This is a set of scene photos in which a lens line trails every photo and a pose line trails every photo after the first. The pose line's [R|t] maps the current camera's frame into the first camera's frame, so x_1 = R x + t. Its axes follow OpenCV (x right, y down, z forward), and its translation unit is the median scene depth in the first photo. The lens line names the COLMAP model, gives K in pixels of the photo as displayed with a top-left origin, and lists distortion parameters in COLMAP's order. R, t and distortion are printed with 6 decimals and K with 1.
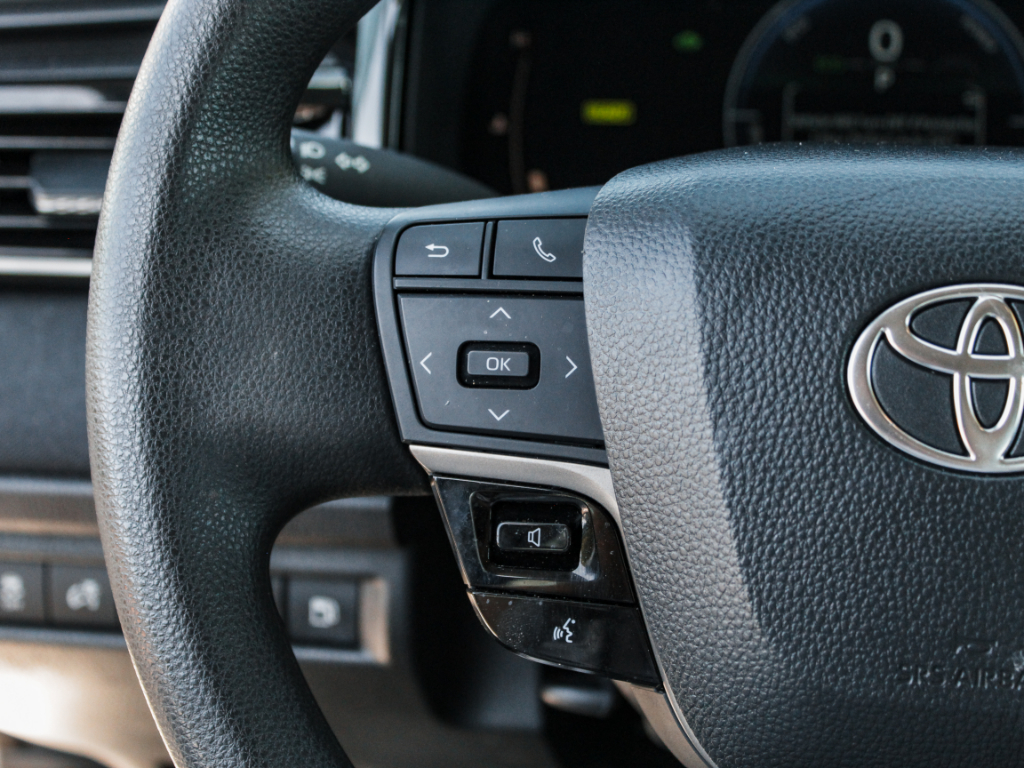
lens RADIAL K [[1846.0, 0, 510.9], [0, 1846.0, 379.6], [0, 0, 1]] dist [-0.001349, 0.000000]
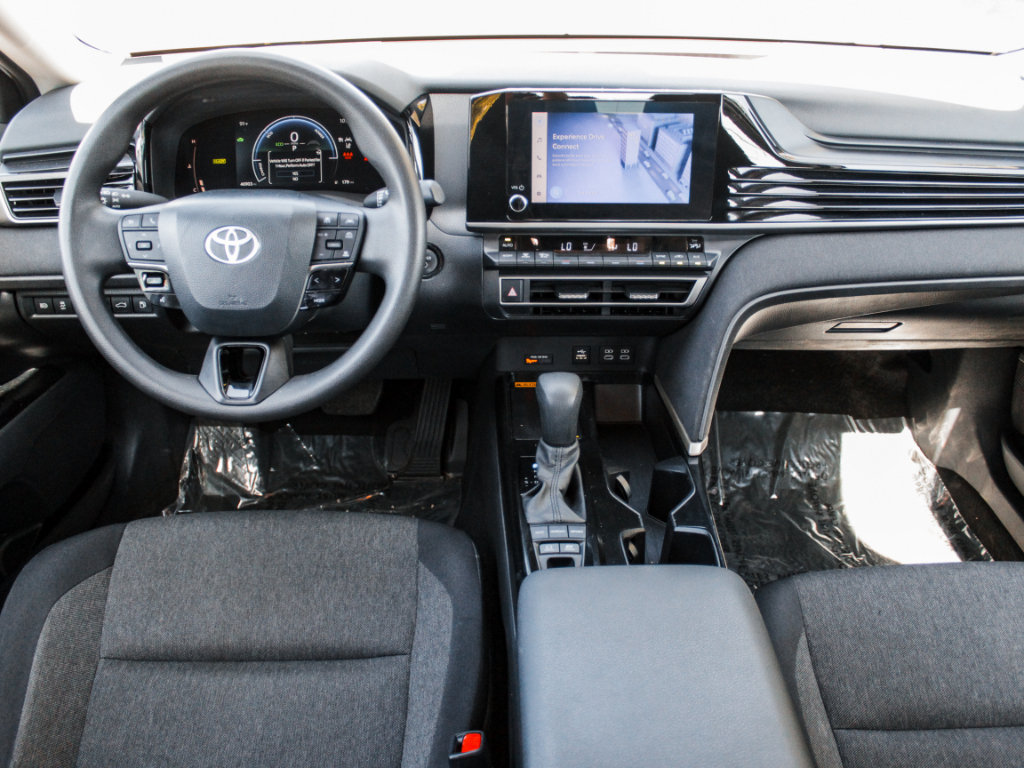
lens RADIAL K [[935.1, 0, 501.4], [0, 935.1, 357.4], [0, 0, 1]] dist [-0.122190, 0.000000]
pose [[0.991335, -0.070609, 0.110762, 0.621385], [0.050771, 0.983671, 0.172668, -0.085281], [-0.121145, -0.165549, 0.978733, -1.461602]]
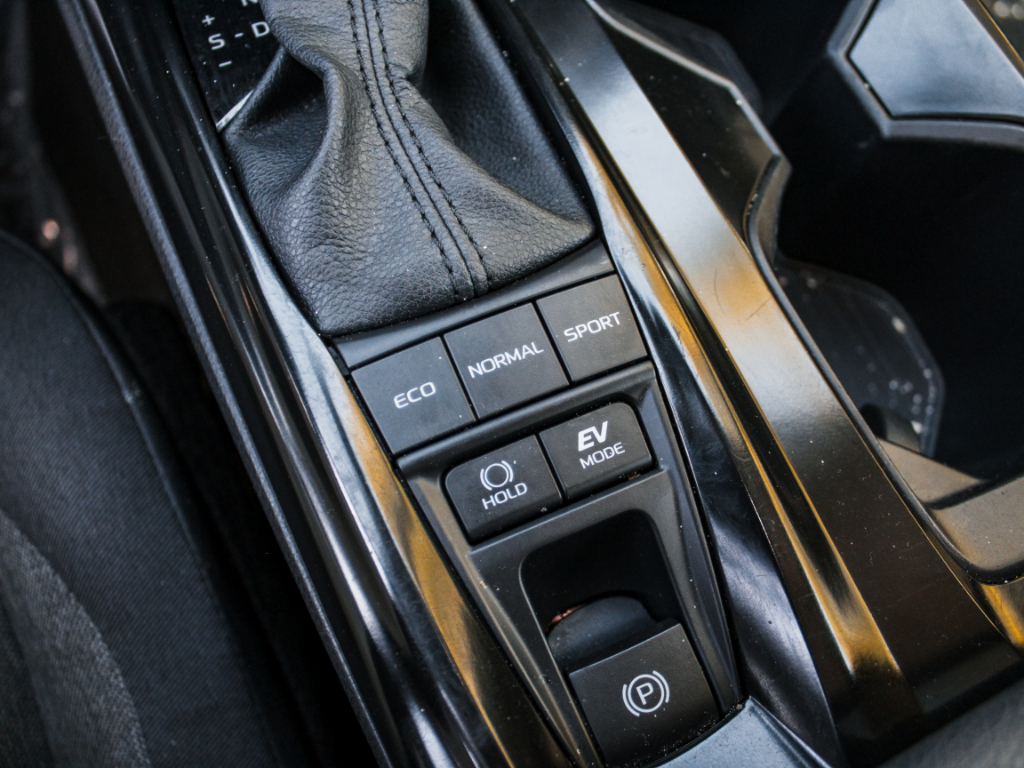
lens RADIAL K [[935.1, 0, 512.1], [0, 935.1, 393.7], [0, 0, 1]] dist [-0.122190, 0.000000]
pose [[0.853844, -0.456640, 0.249859, 0.870725], [0.075097, 0.583053, 0.808956, 0.398175], [-0.515083, -0.671959, 0.532129, 0.473759]]
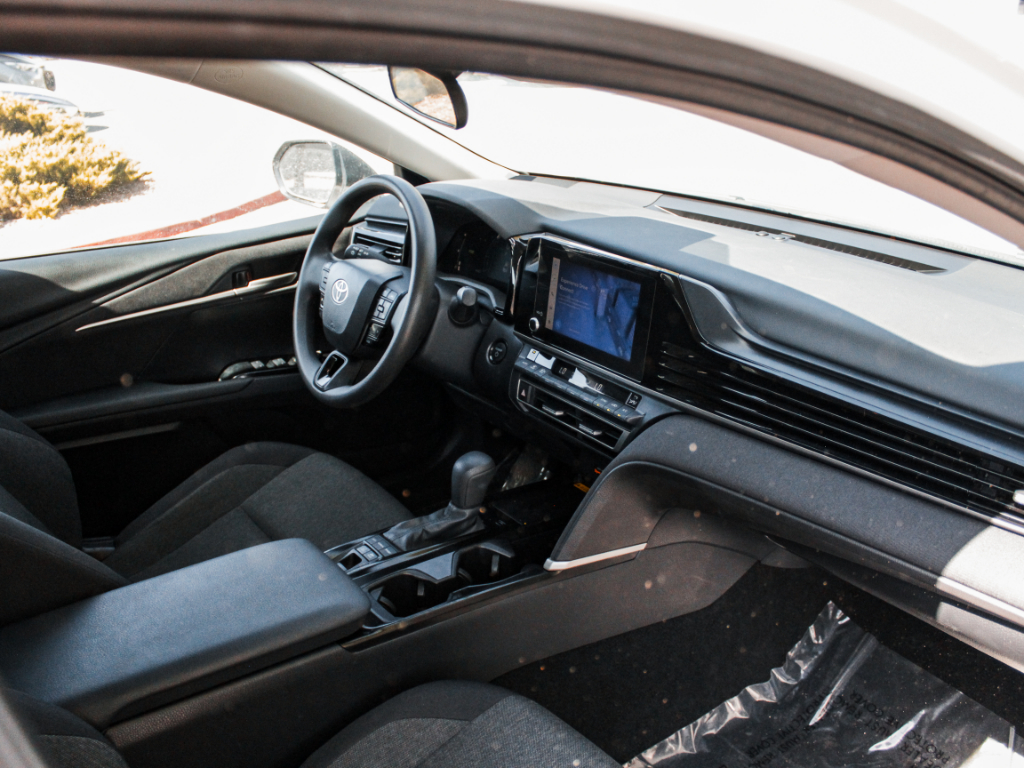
lens RADIAL K [[935.1, 0, 513.6], [0, 935.1, 380.0], [0, 0, 1]] dist [-0.122190, 0.000000]
pose [[0.686608, 0.248131, -0.683375, 3.312018], [-0.209452, 0.967615, 0.140895, -0.323961], [0.696204, 0.046394, 0.716343, -1.240221]]
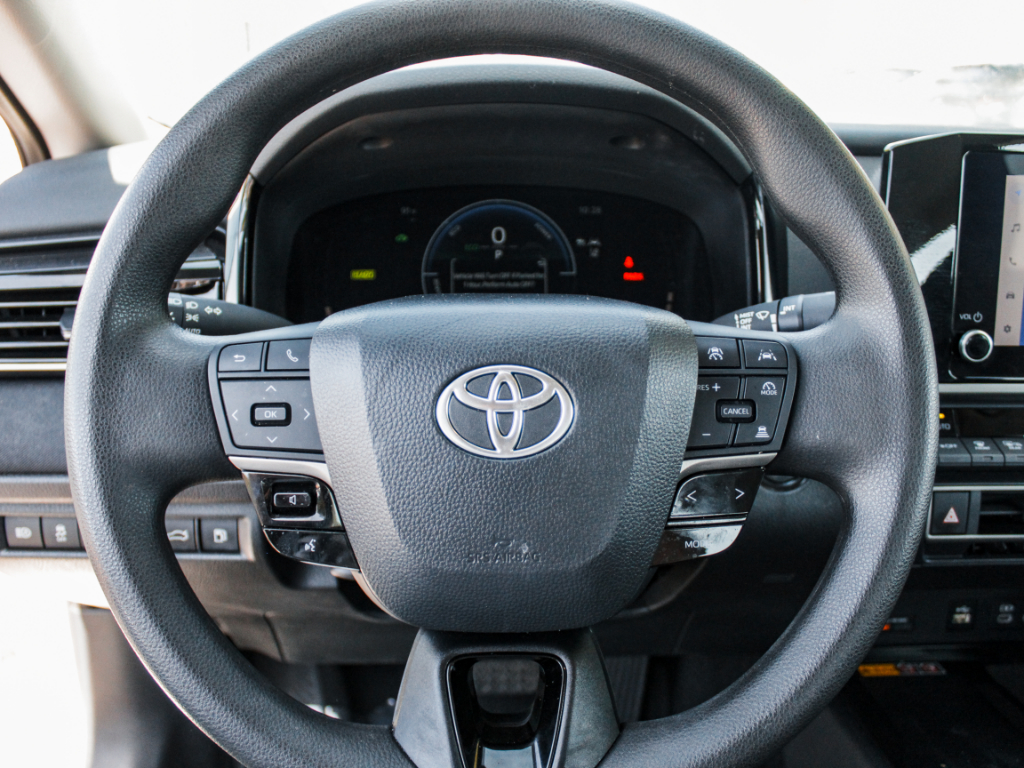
lens RADIAL K [[935.1, 0, 506.9], [0, 935.1, 389.8], [0, 0, 1]] dist [-0.122190, 0.000000]
pose [[0.989986, -0.045764, 0.133540, 0.112390], [0.046206, 0.998932, -0.000209, -0.022435], [-0.133388, 0.006377, 0.991043, -0.025622]]
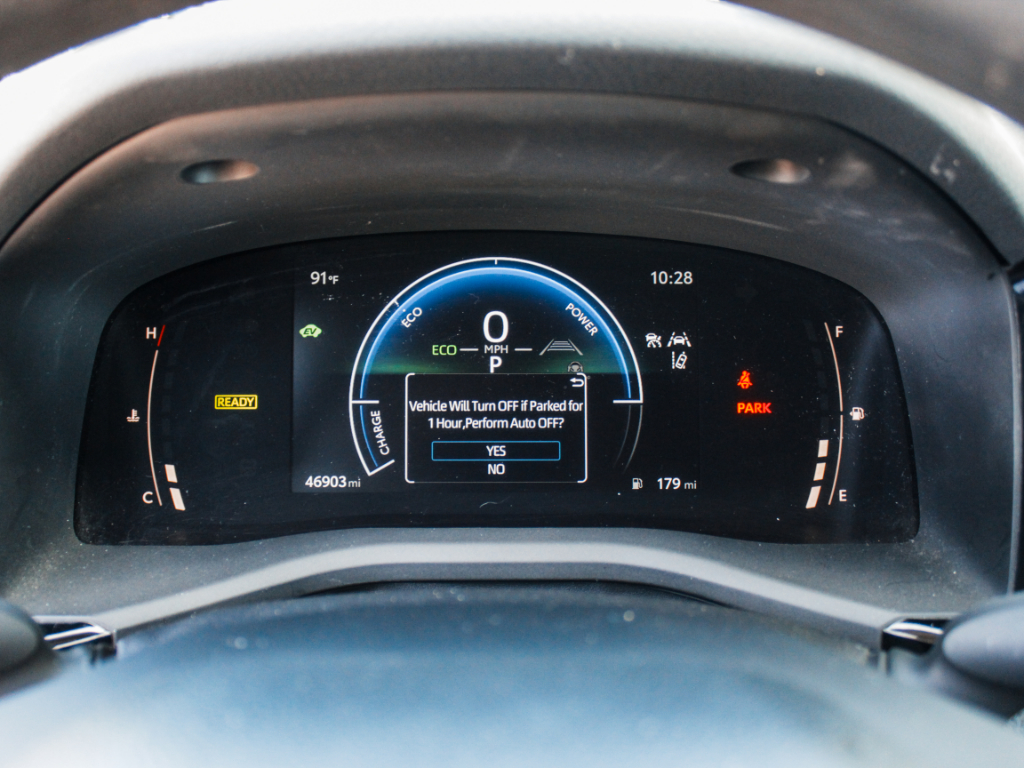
lens RADIAL K [[1026.0, 0, 511.4], [0, 1026.0, 377.3], [0, 0, 1]] dist [-0.076647, 0.000000]
pose [[0.993109, -0.041141, 0.109735, 0.242650], [0.037852, 0.998775, 0.031883, -0.288565], [-0.110912, -0.027509, 0.993449, 0.687412]]
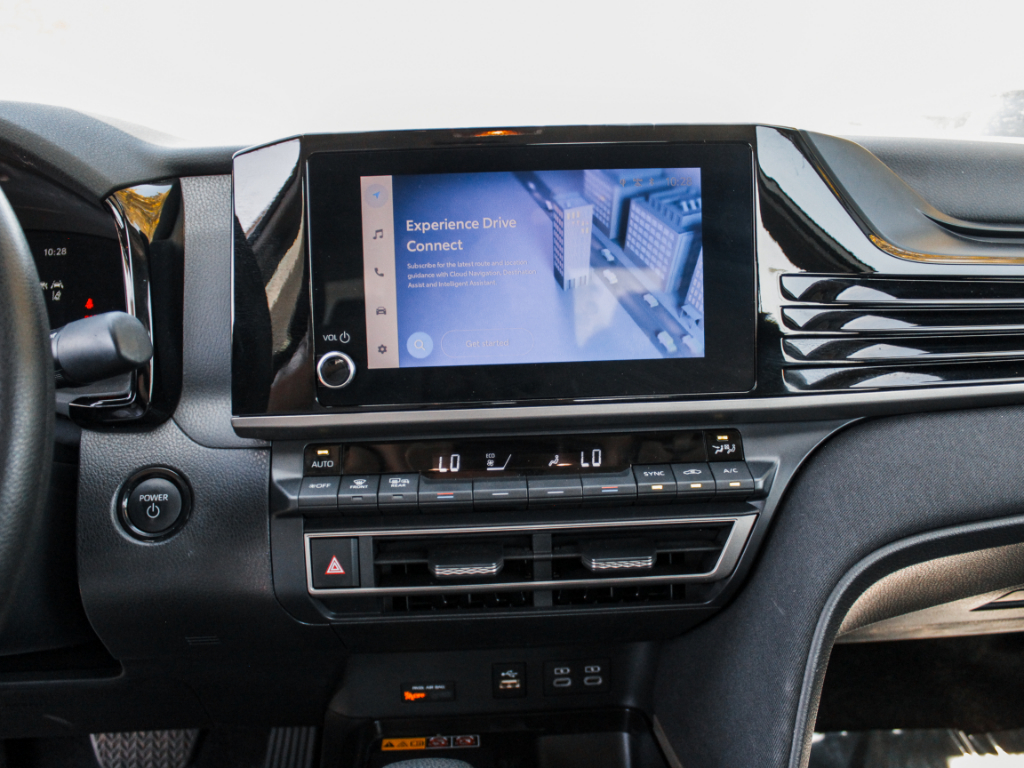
lens RADIAL K [[935.1, 0, 505.4], [0, 935.1, 379.5], [0, 0, 1]] dist [-0.122190, 0.000000]
pose [[0.983917, -0.073030, 0.163015, 1.015252], [0.087381, 0.992739, -0.082671, 0.077765], [-0.155794, 0.095586, 0.983154, -0.015956]]
